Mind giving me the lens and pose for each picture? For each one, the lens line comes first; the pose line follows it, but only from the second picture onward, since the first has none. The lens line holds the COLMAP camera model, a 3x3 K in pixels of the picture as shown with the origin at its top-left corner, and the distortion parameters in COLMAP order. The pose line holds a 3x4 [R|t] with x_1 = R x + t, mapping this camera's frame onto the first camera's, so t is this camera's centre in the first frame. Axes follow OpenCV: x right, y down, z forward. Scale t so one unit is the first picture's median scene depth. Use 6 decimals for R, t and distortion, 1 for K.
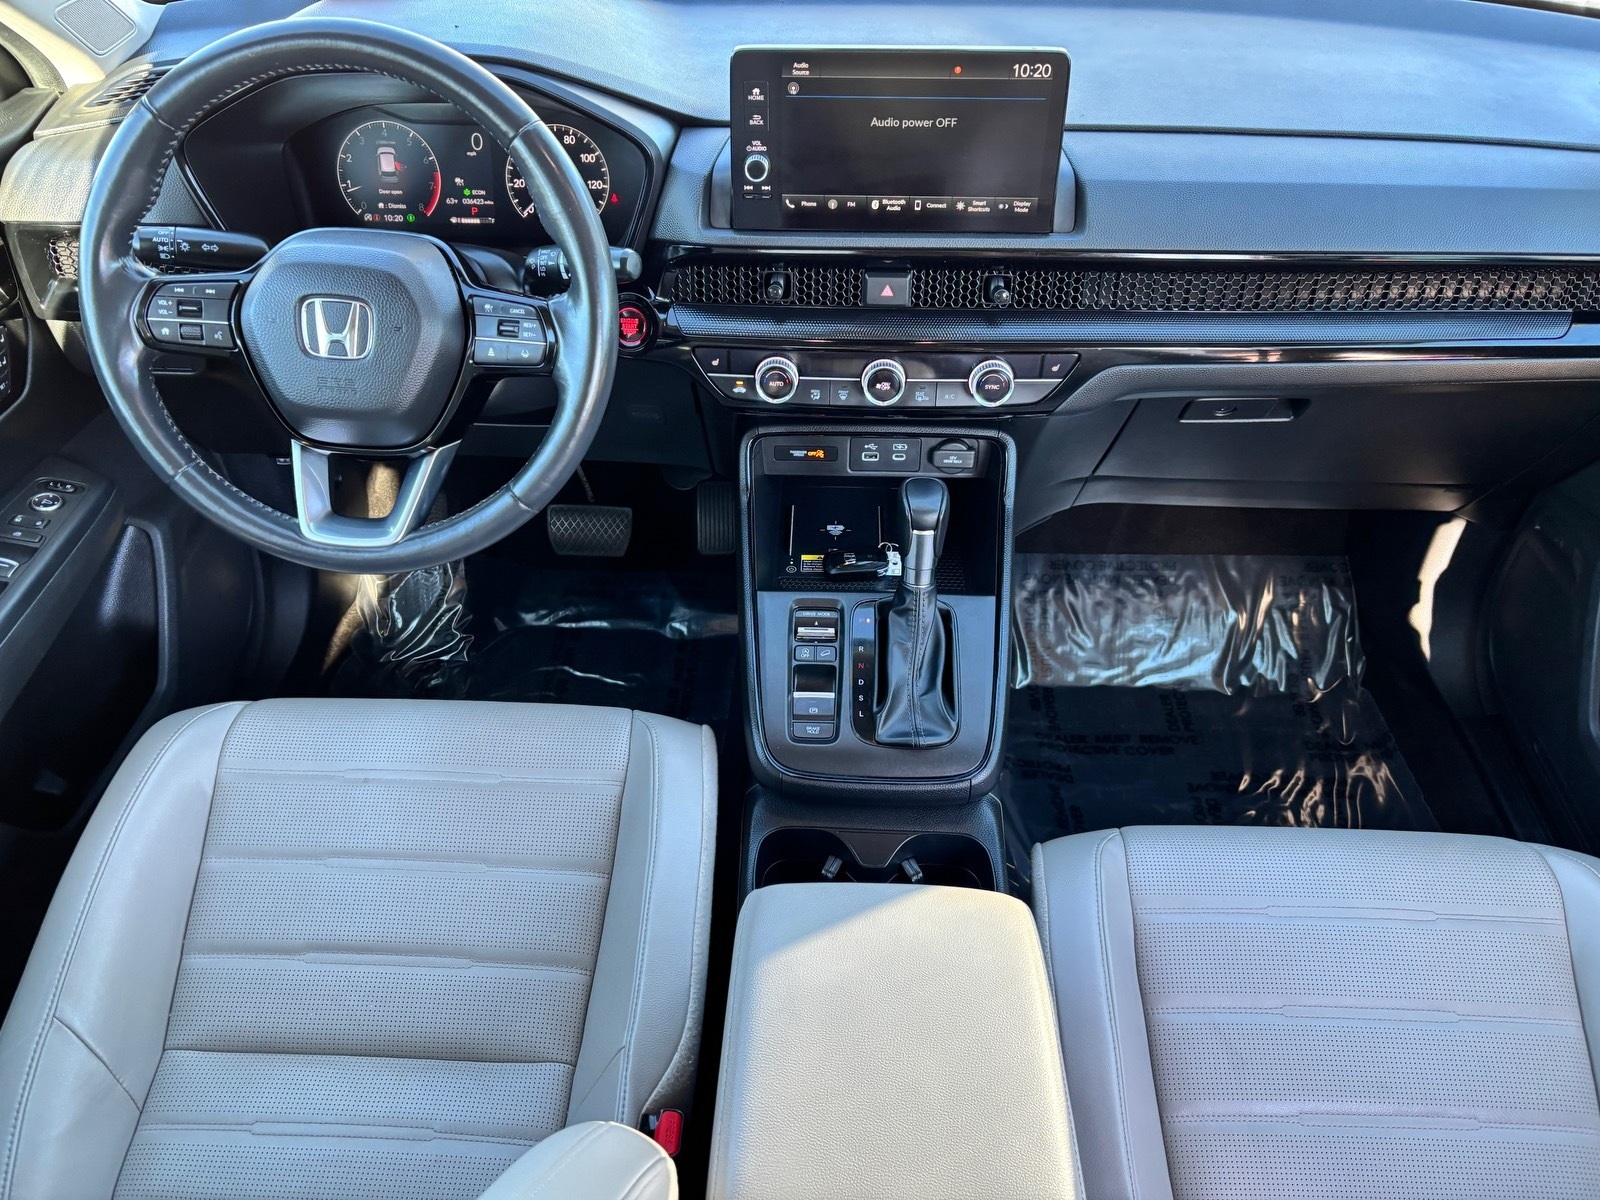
lens RADIAL K [[1238.2, 0, 786.8], [0, 1238.2, 613.1], [0, 0, 1]] dist [0.037307, -0.052829]
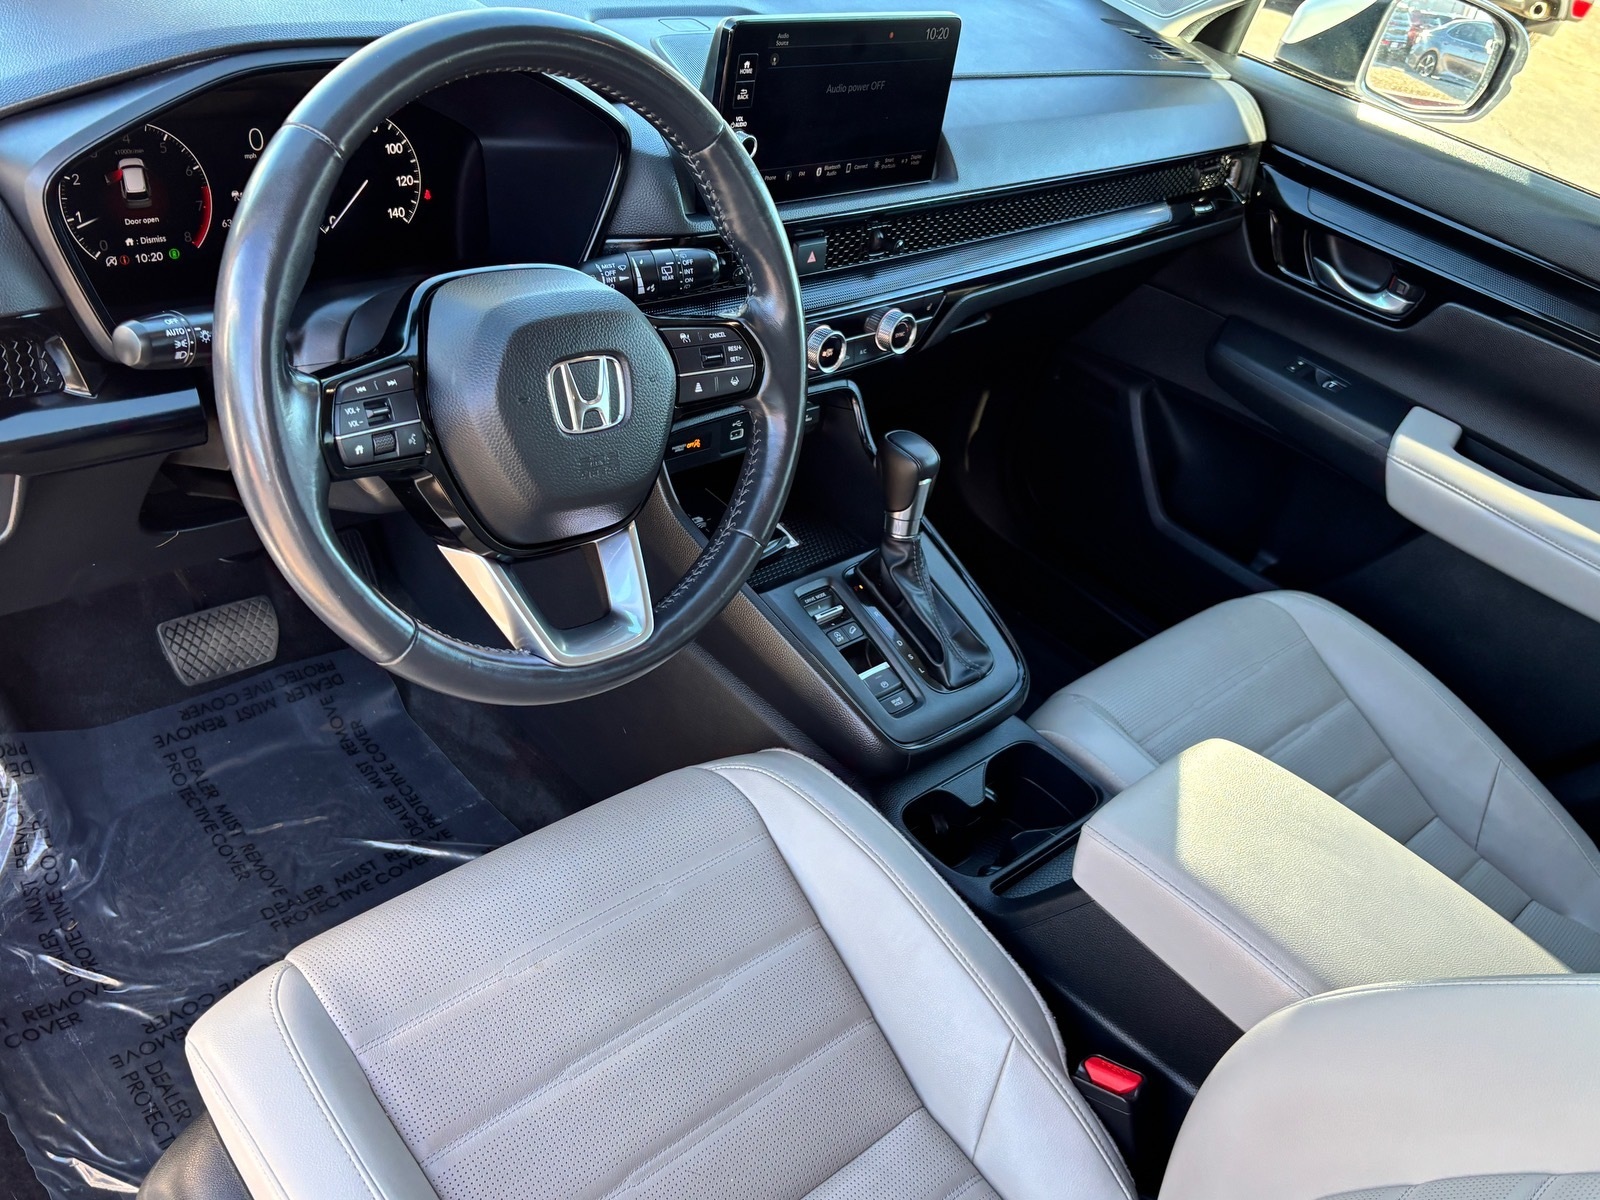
lens RADIAL K [[1423.0, 0, 820.7], [0, 1423.0, 625.5], [0, 0, 1]] dist [0.034018, -0.045529]
pose [[0.667384, -0.313238, 0.675634, -0.728431], [0.293928, 0.944379, 0.147494, -0.141420], [-0.684255, 0.100153, 0.722333, 0.198990]]
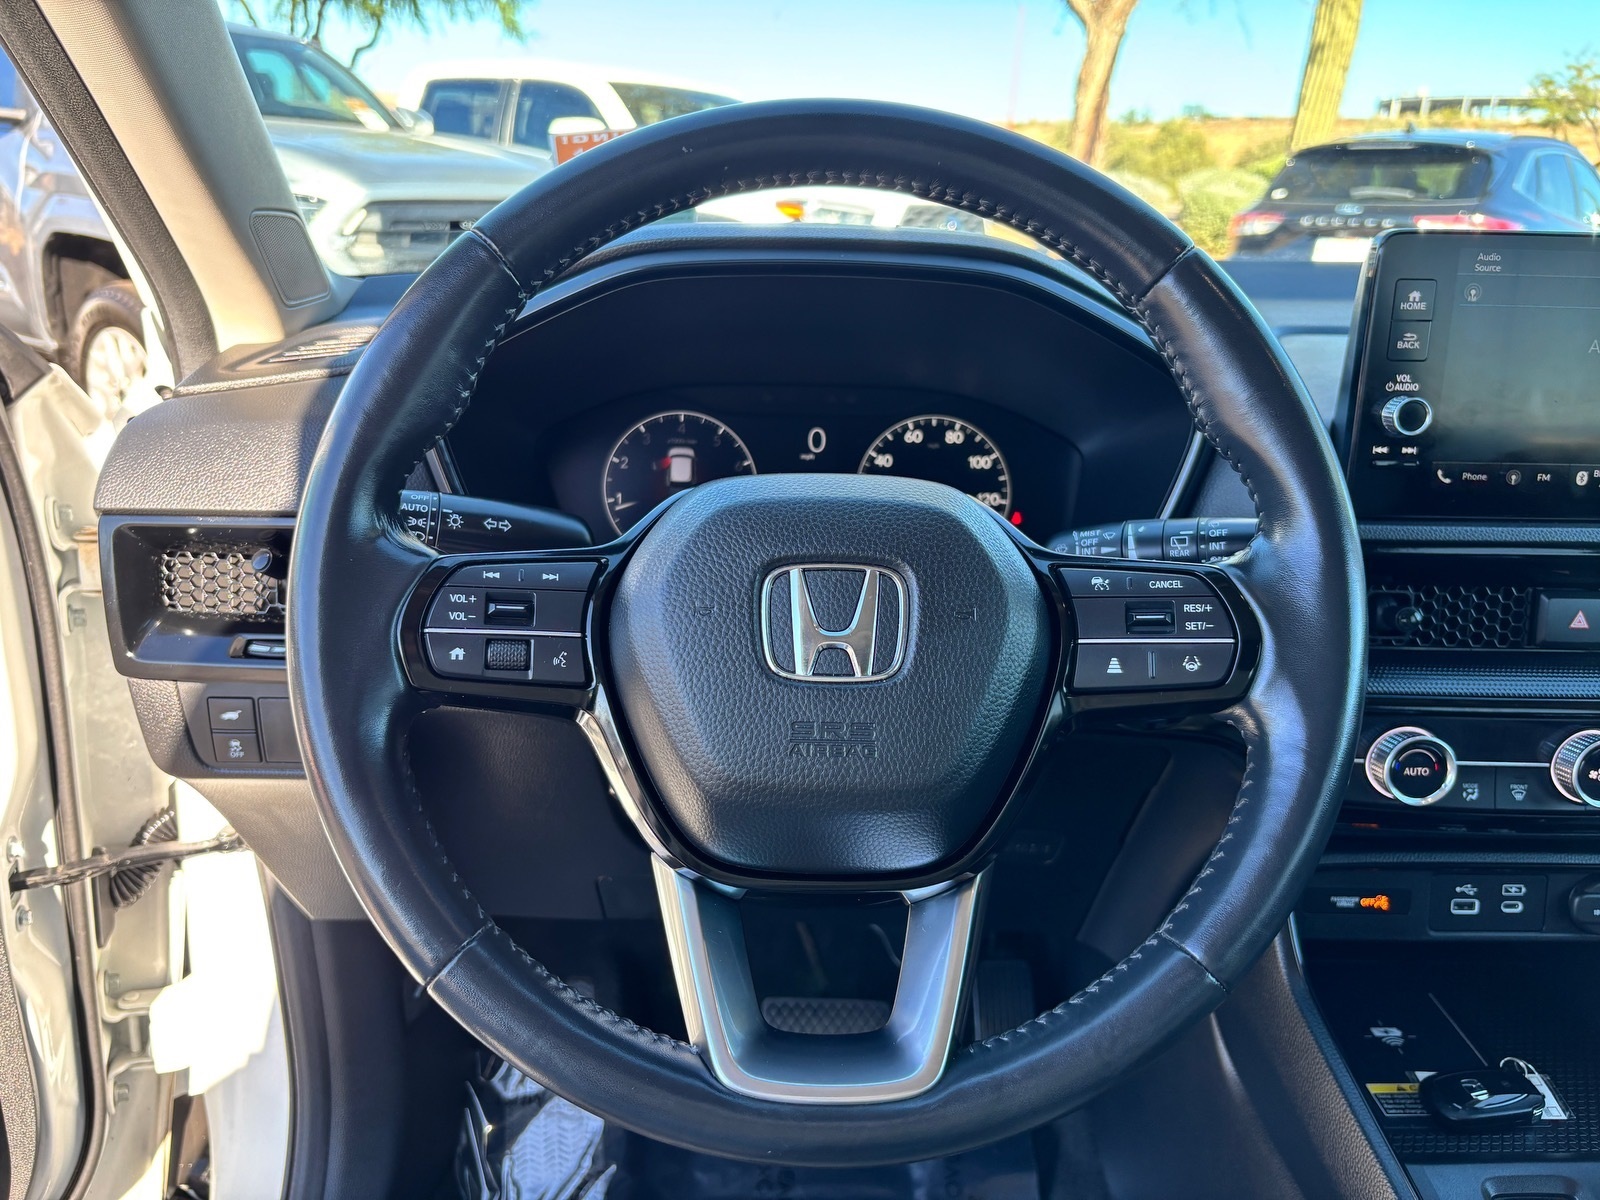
lens RADIAL K [[1238.2, 0, 783.2], [0, 1238.2, 590.6], [0, 0, 1]] dist [0.037307, -0.052829]
pose [[0.998642, 0.003967, 0.051954, -0.320003], [0.016627, 0.920711, -0.389891, -0.040887], [-0.049381, 0.390225, 0.919394, 0.433321]]
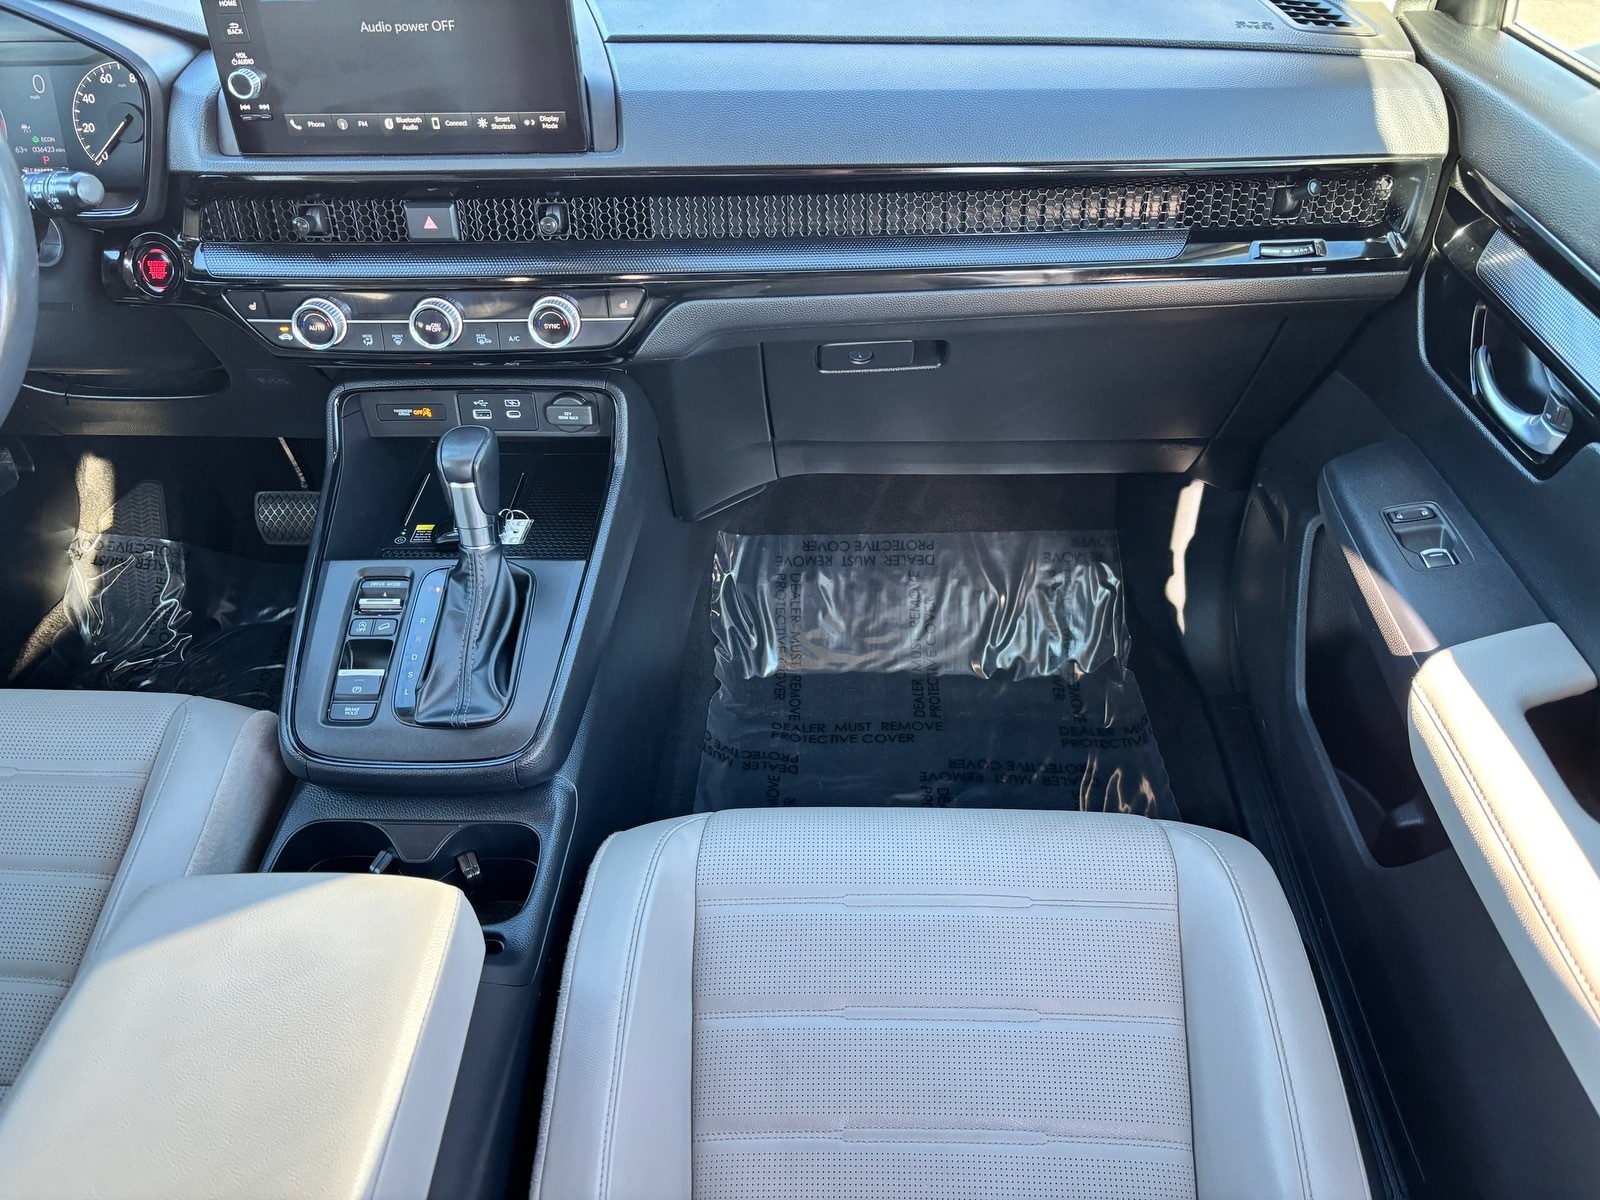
lens RADIAL K [[1238.2, 0, 813.5], [0, 1238.2, 613.3], [0, 0, 1]] dist [0.037307, -0.052829]
pose [[0.999744, -0.021018, -0.008399, 0.344051], [0.020859, 0.999610, -0.018560, 0.045351], [0.008785, 0.018380, 0.999792, 0.095345]]
